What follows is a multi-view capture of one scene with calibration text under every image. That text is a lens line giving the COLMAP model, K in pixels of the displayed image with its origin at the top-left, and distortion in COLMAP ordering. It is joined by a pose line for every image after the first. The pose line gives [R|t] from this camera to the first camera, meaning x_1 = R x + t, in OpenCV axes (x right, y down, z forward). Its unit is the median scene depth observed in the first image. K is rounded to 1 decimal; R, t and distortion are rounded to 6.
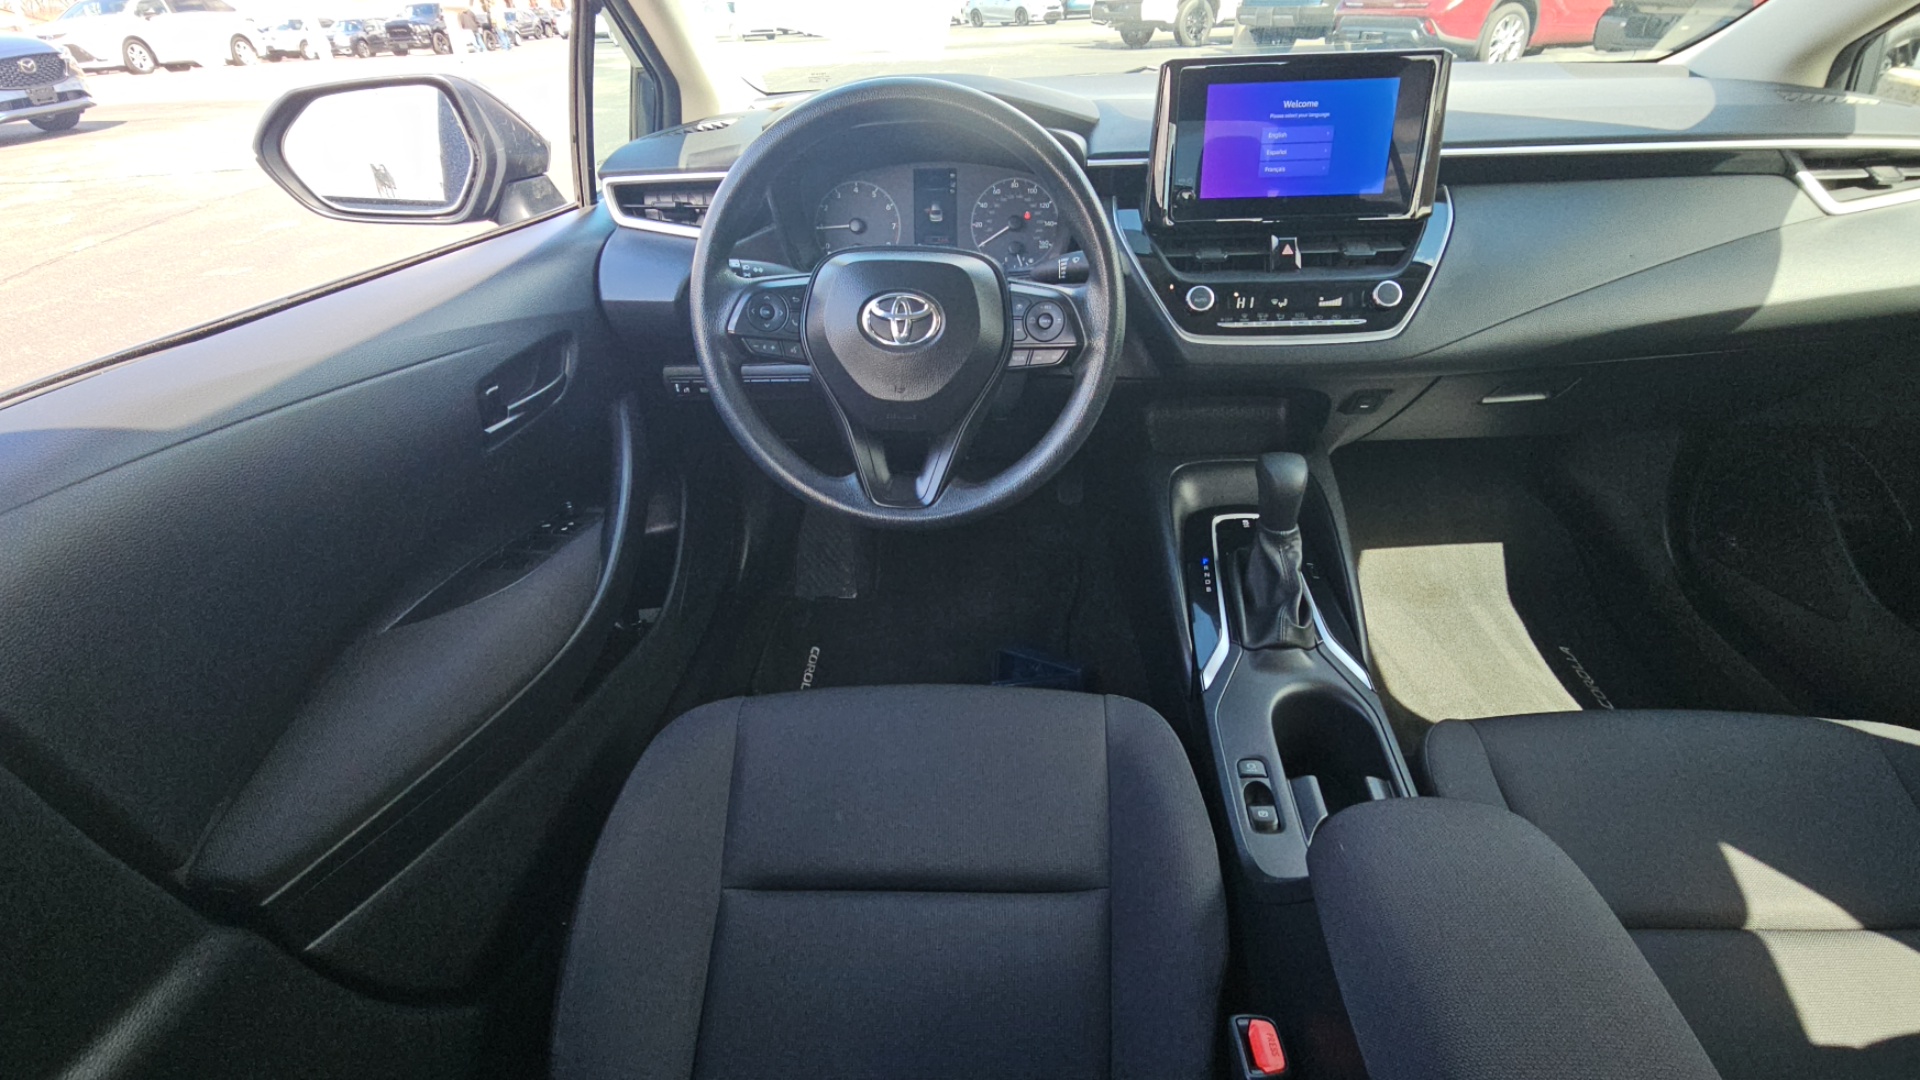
lens RADIAL K [[851.0, 0, 980.6], [0, 851.0, 553.7], [0, 0, 1]] dist [0.010540, -0.007940]
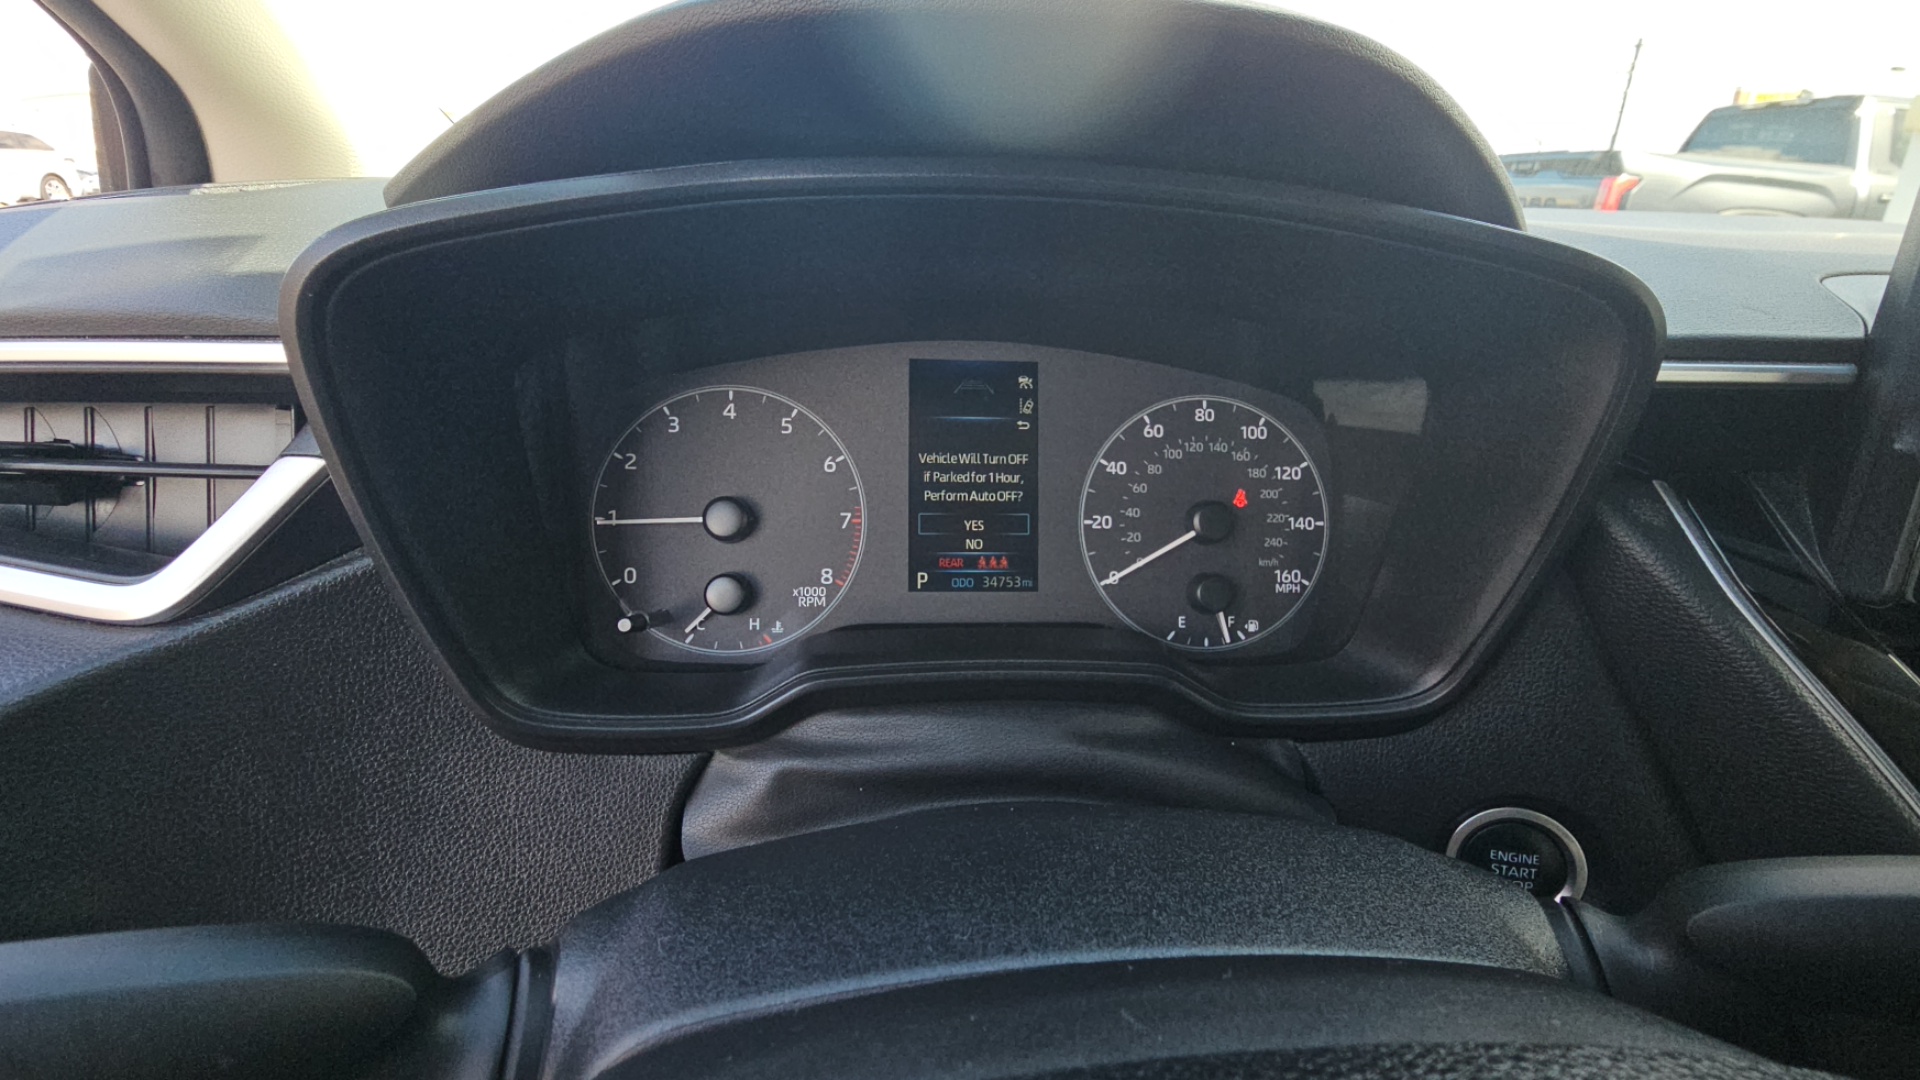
lens RADIAL K [[851.0, 0, 979.0], [0, 851.0, 555.4], [0, 0, 1]] dist [0.010540, -0.007940]
pose [[0.989555, 0.010267, 0.143792, -0.113627], [0.016242, 0.983169, -0.181974, -0.361037], [-0.143240, 0.182409, 0.972733, 0.787514]]
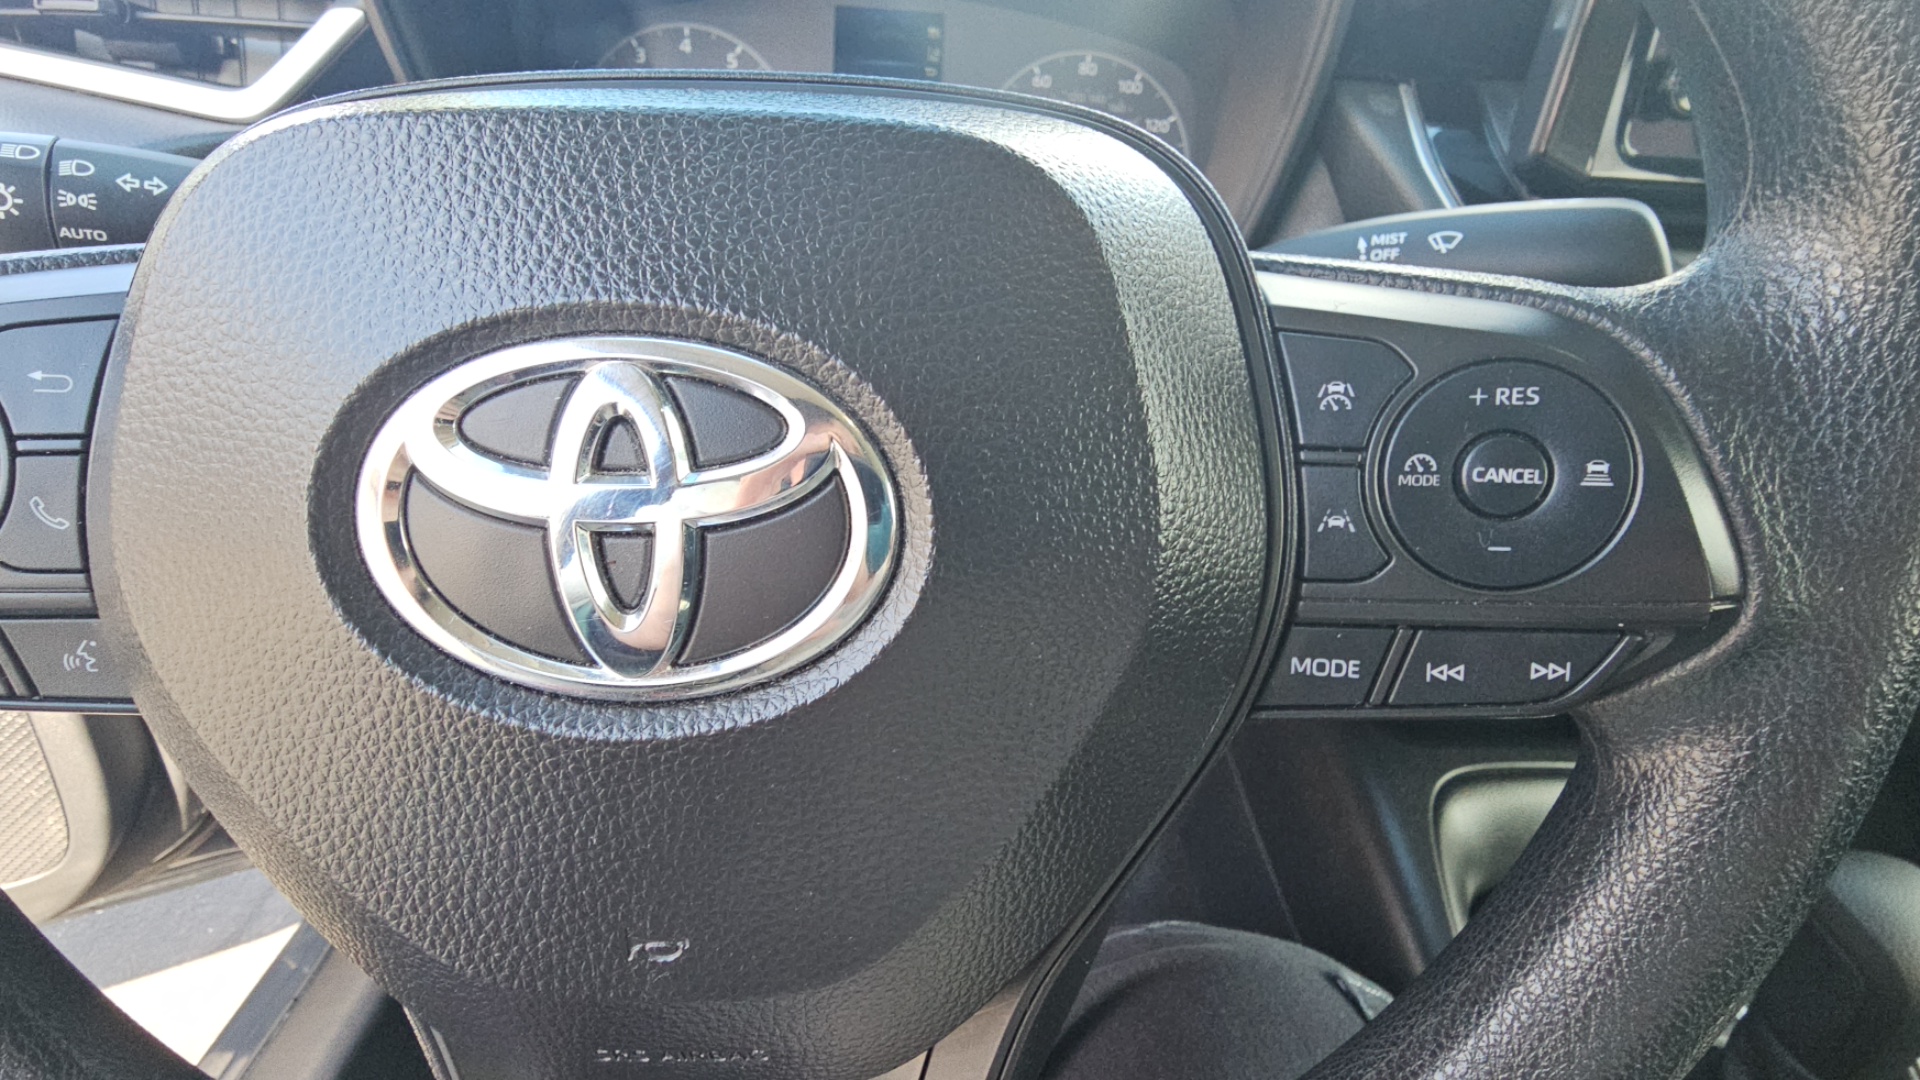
lens RADIAL K [[851.0, 0, 980.5], [0, 851.0, 552.6], [0, 0, 1]] dist [0.010540, -0.007940]
pose [[0.995498, 0.050107, 0.080460, -0.035795], [-0.048159, 0.998502, -0.025963, -0.219305], [-0.081640, 0.021971, 0.996420, 0.695327]]
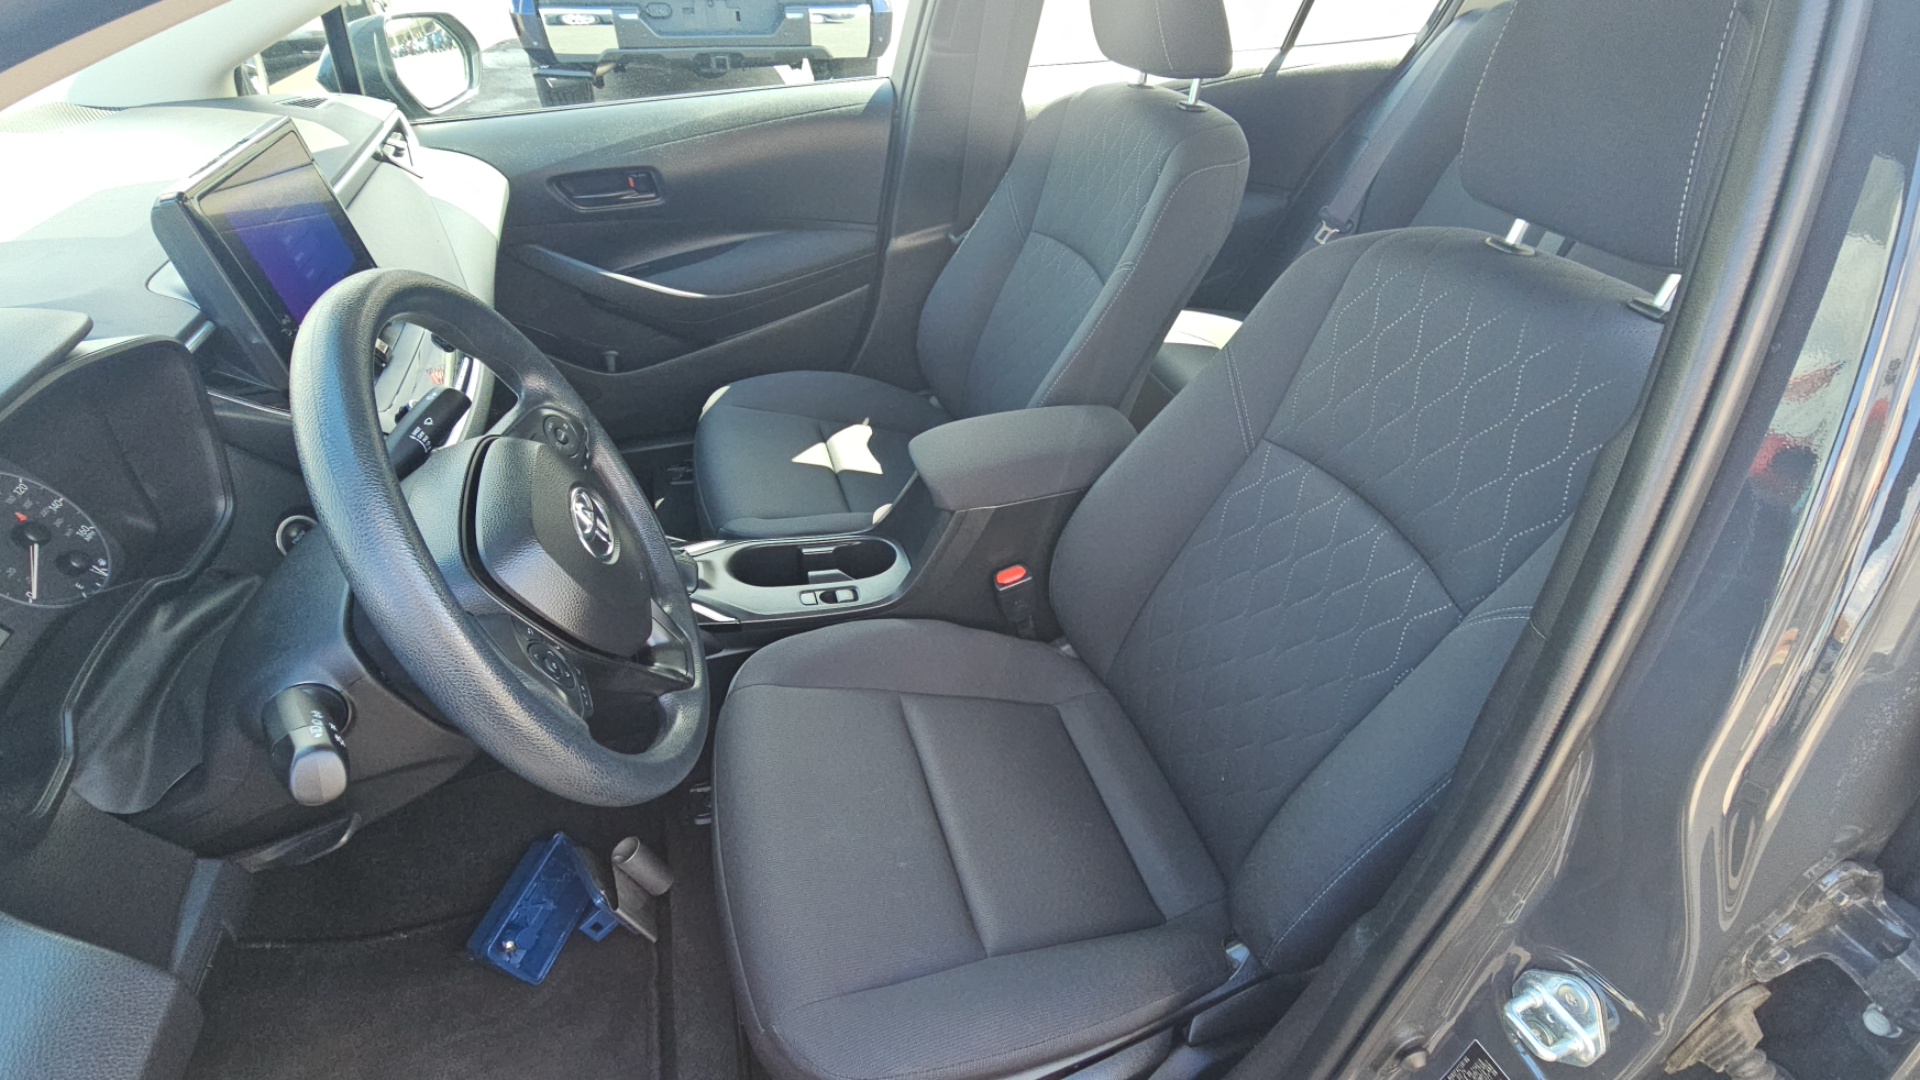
lens RADIAL K [[851.0, 0, 972.2], [0, 851.0, 536.7], [0, 0, 1]] dist [0.010540, -0.007940]
pose [[-0.342613, -0.547074, 0.763758, -0.691027], [0.503036, 0.579778, 0.640946, -0.499146], [-0.793455, 0.603795, 0.076559, 0.532870]]
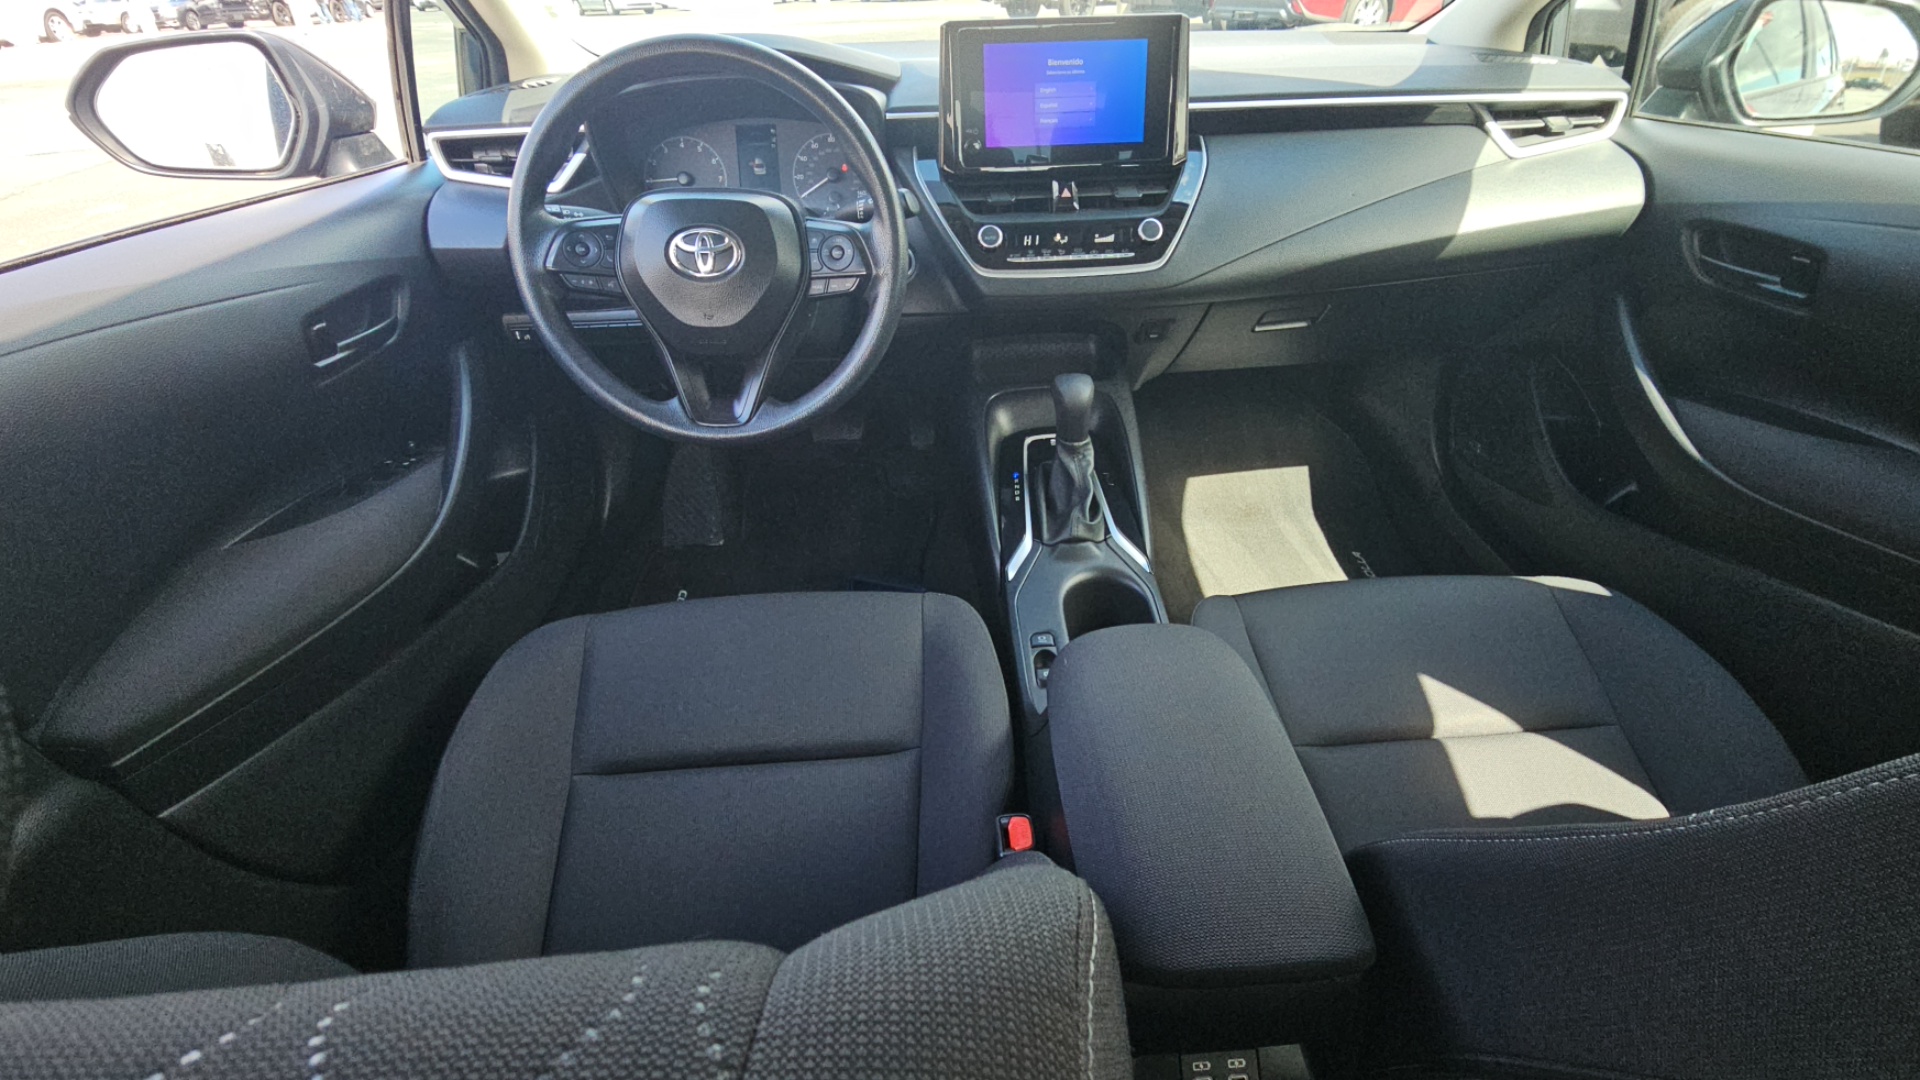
lens RADIAL K [[851.0, 0, 979.0], [0, 851.0, 551.5], [0, 0, 1]] dist [0.010540, -0.007940]
pose [[0.994331, -0.050256, 0.093703, 0.113397], [0.048610, 0.998622, 0.019767, 0.091009], [-0.094567, -0.015100, 0.995404, -0.124578]]
